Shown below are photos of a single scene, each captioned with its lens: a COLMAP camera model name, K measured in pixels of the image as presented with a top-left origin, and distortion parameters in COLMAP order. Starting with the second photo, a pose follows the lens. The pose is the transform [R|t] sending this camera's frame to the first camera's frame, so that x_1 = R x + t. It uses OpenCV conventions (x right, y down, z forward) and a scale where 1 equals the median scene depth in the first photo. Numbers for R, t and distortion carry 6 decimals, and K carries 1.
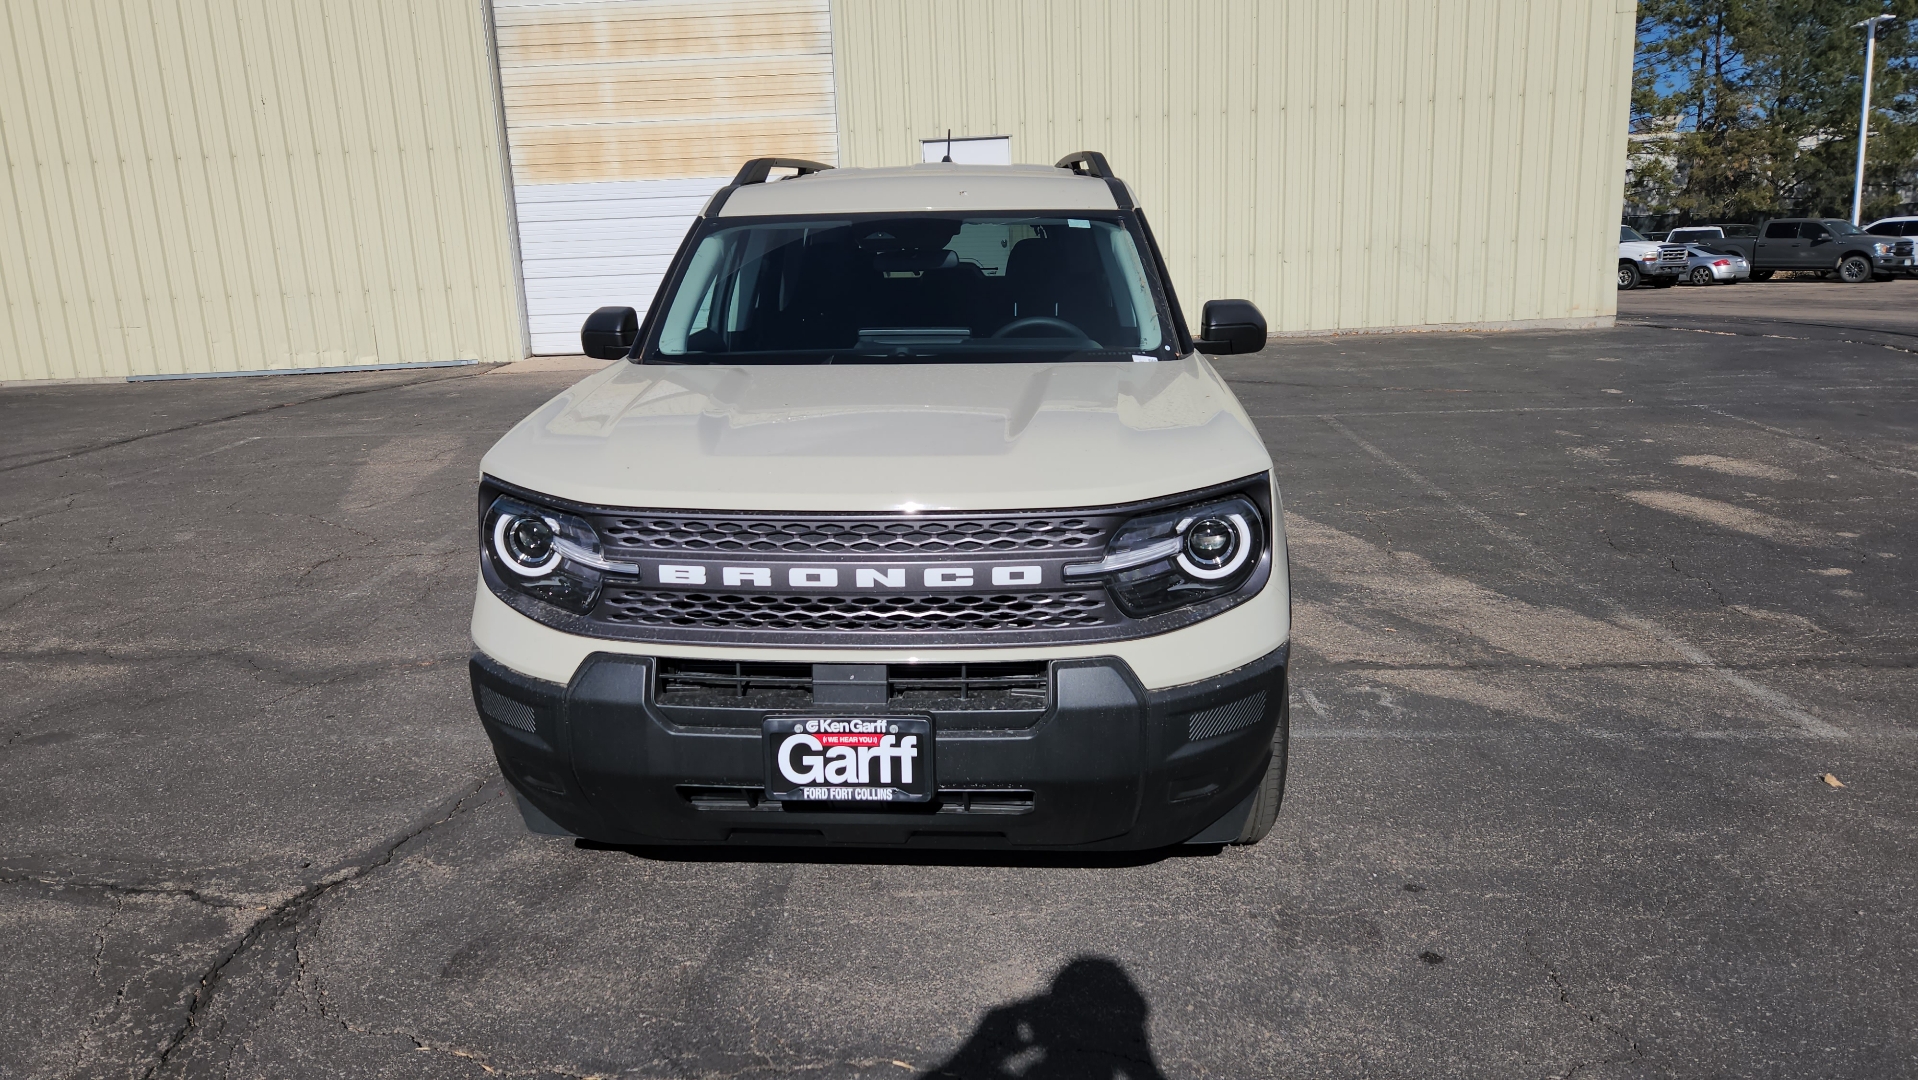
lens RADIAL K [[1279.3, 0, 921.4], [0, 1279.3, 537.6], [0, 0, 1]] dist [0.076726, -0.065708]
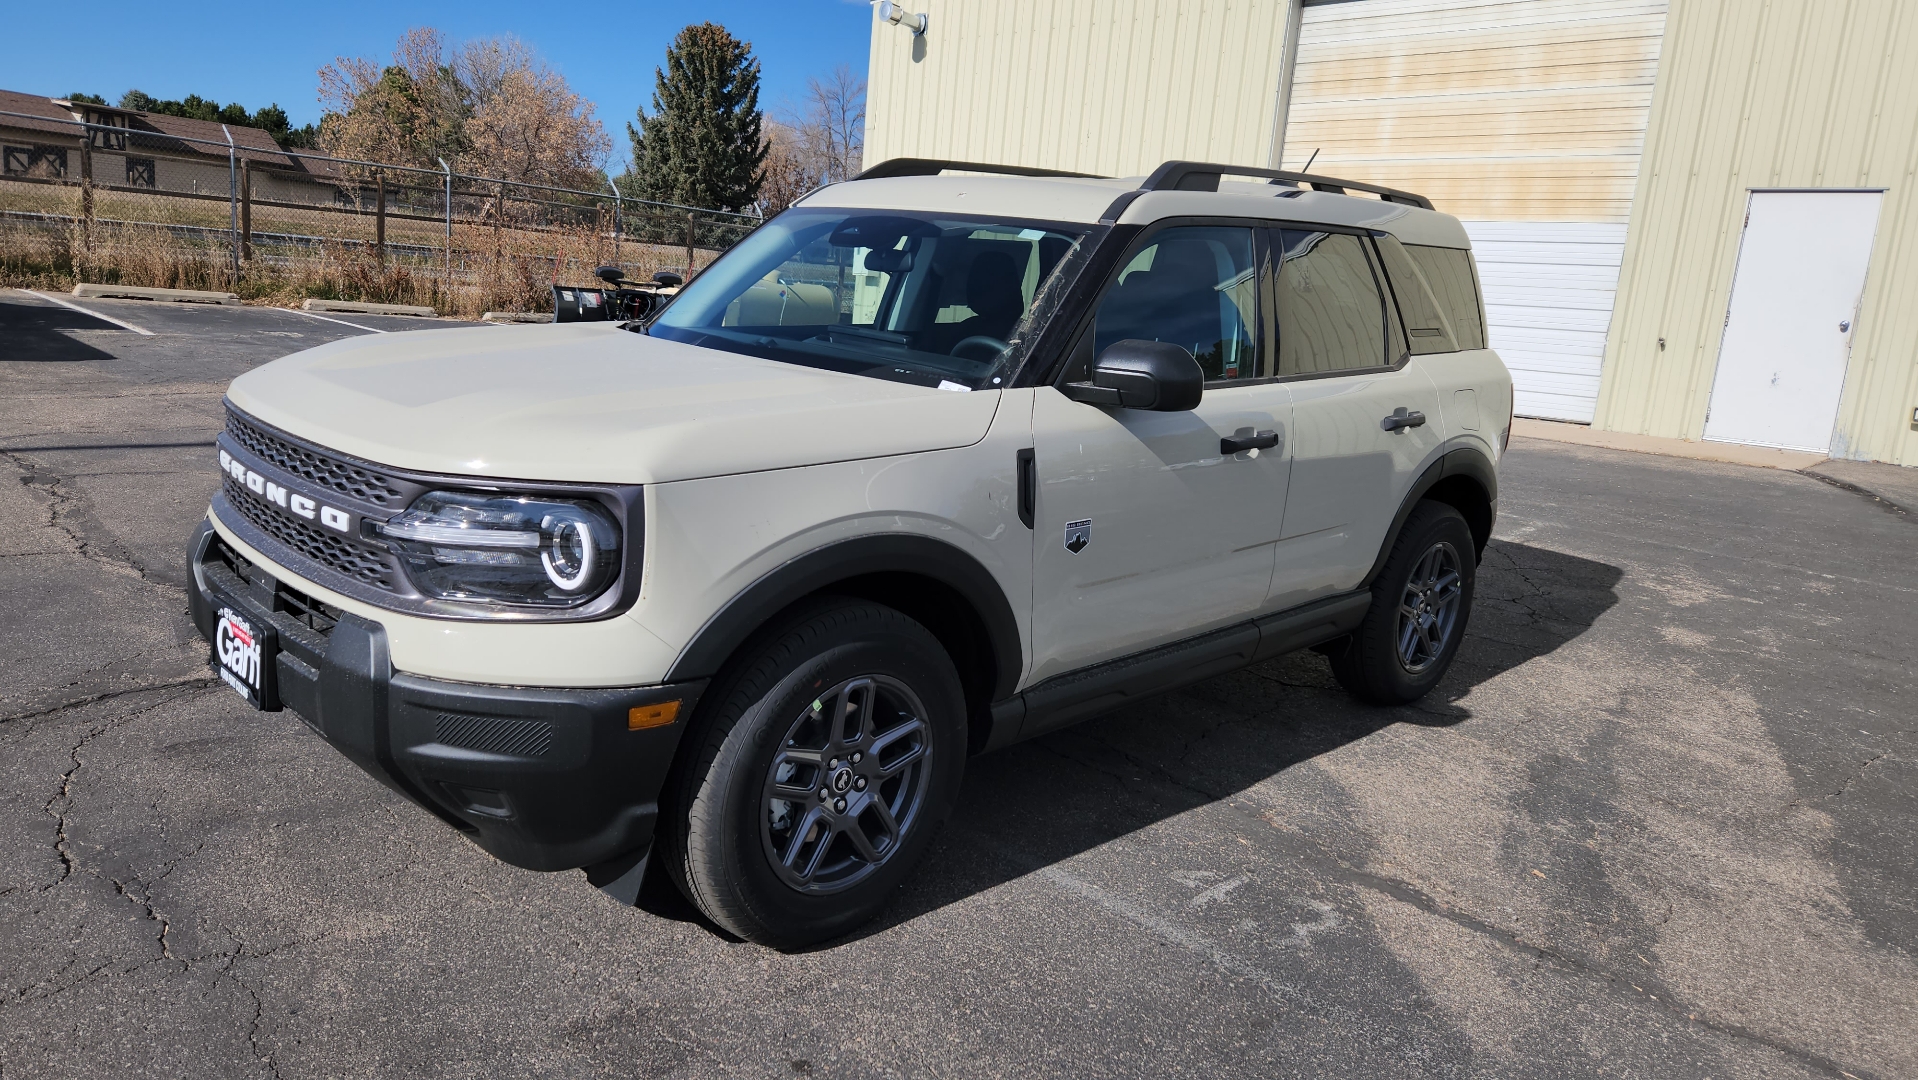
lens RADIAL K [[1278.5, 0, 926.9], [0, 1278.5, 533.7], [0, 0, 1]] dist [0.065185, -0.050314]
pose [[0.742273, 0.218062, -0.633624, 1.027067], [-0.241167, 0.969142, 0.051011, -0.119035], [0.625195, 0.114945, 0.771958, 0.485818]]
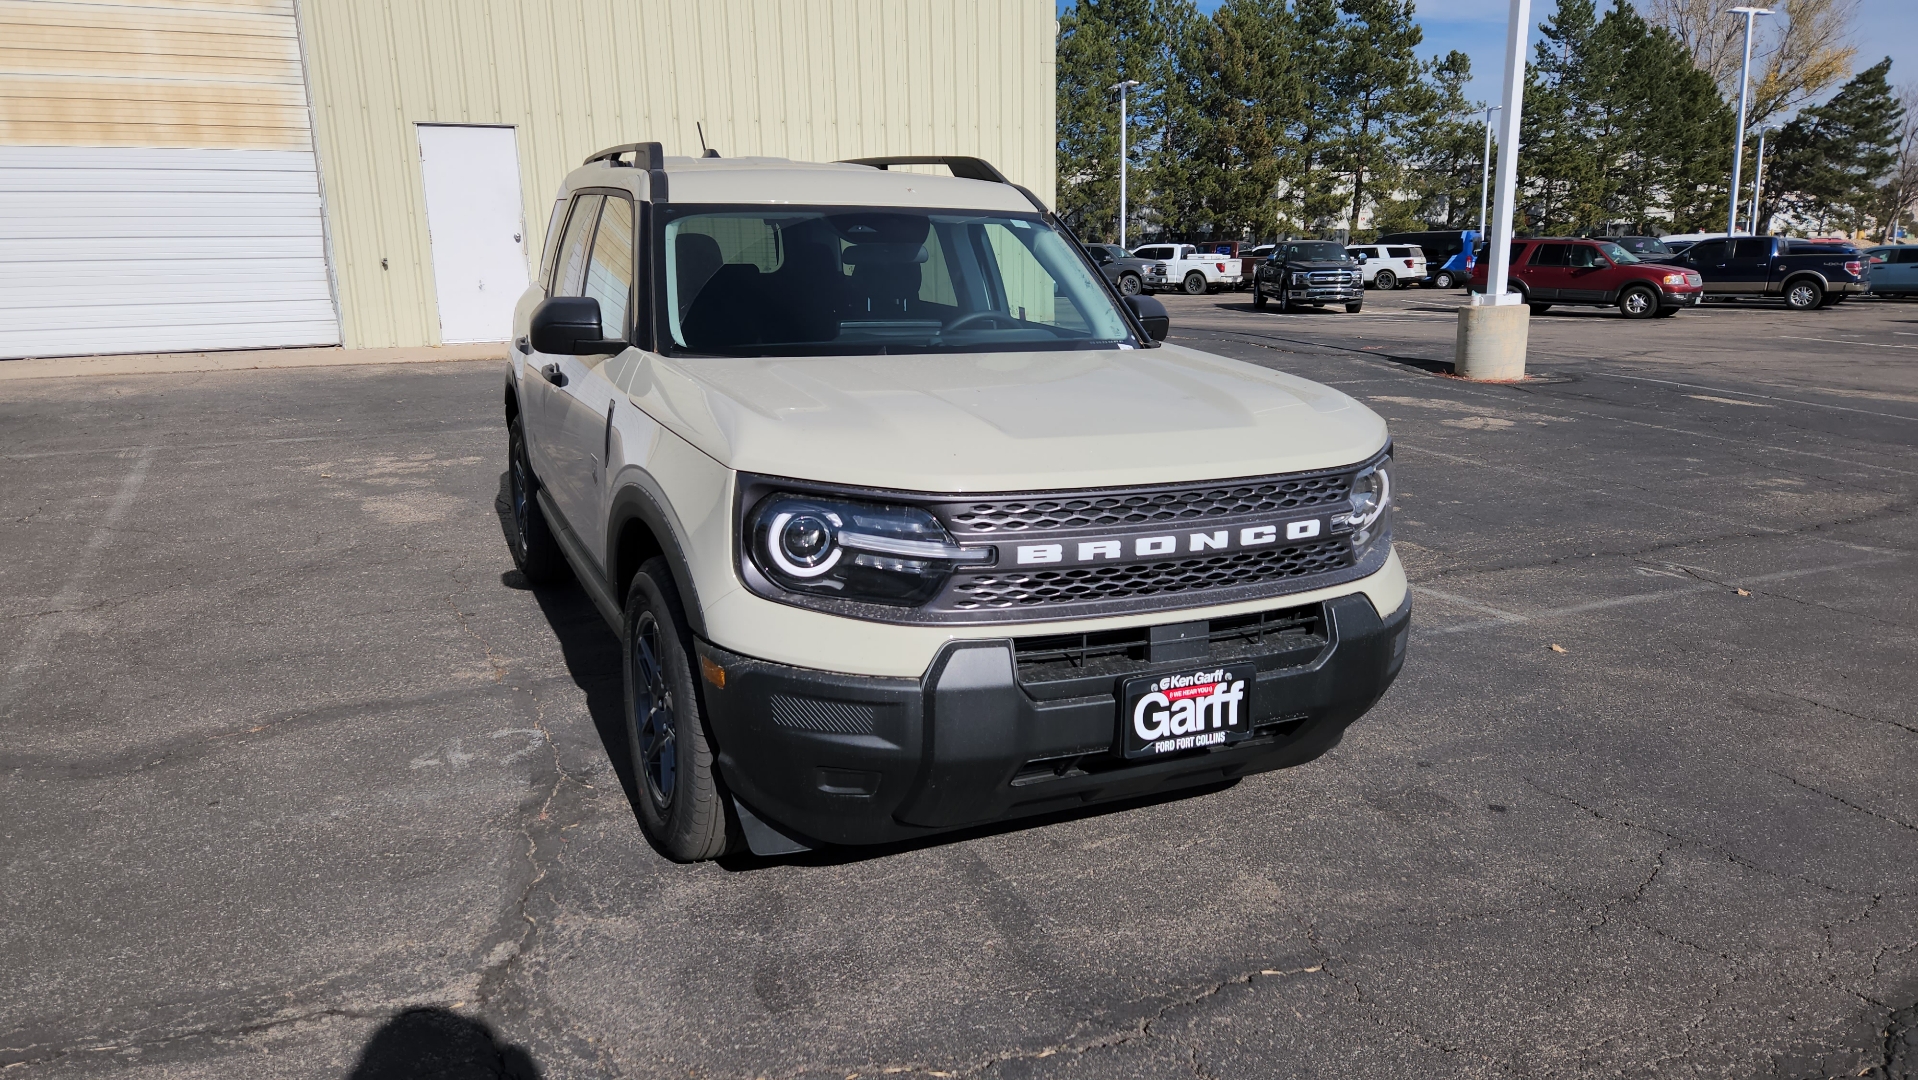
lens RADIAL K [[1278.5, 0, 926.9], [0, 1278.5, 533.7], [0, 0, 1]] dist [0.065185, -0.050314]
pose [[0.883717, -0.075786, 0.461844, -0.722232], [0.078398, 0.996830, 0.013564, -0.008182], [-0.461408, 0.024221, 0.886857, 0.131136]]
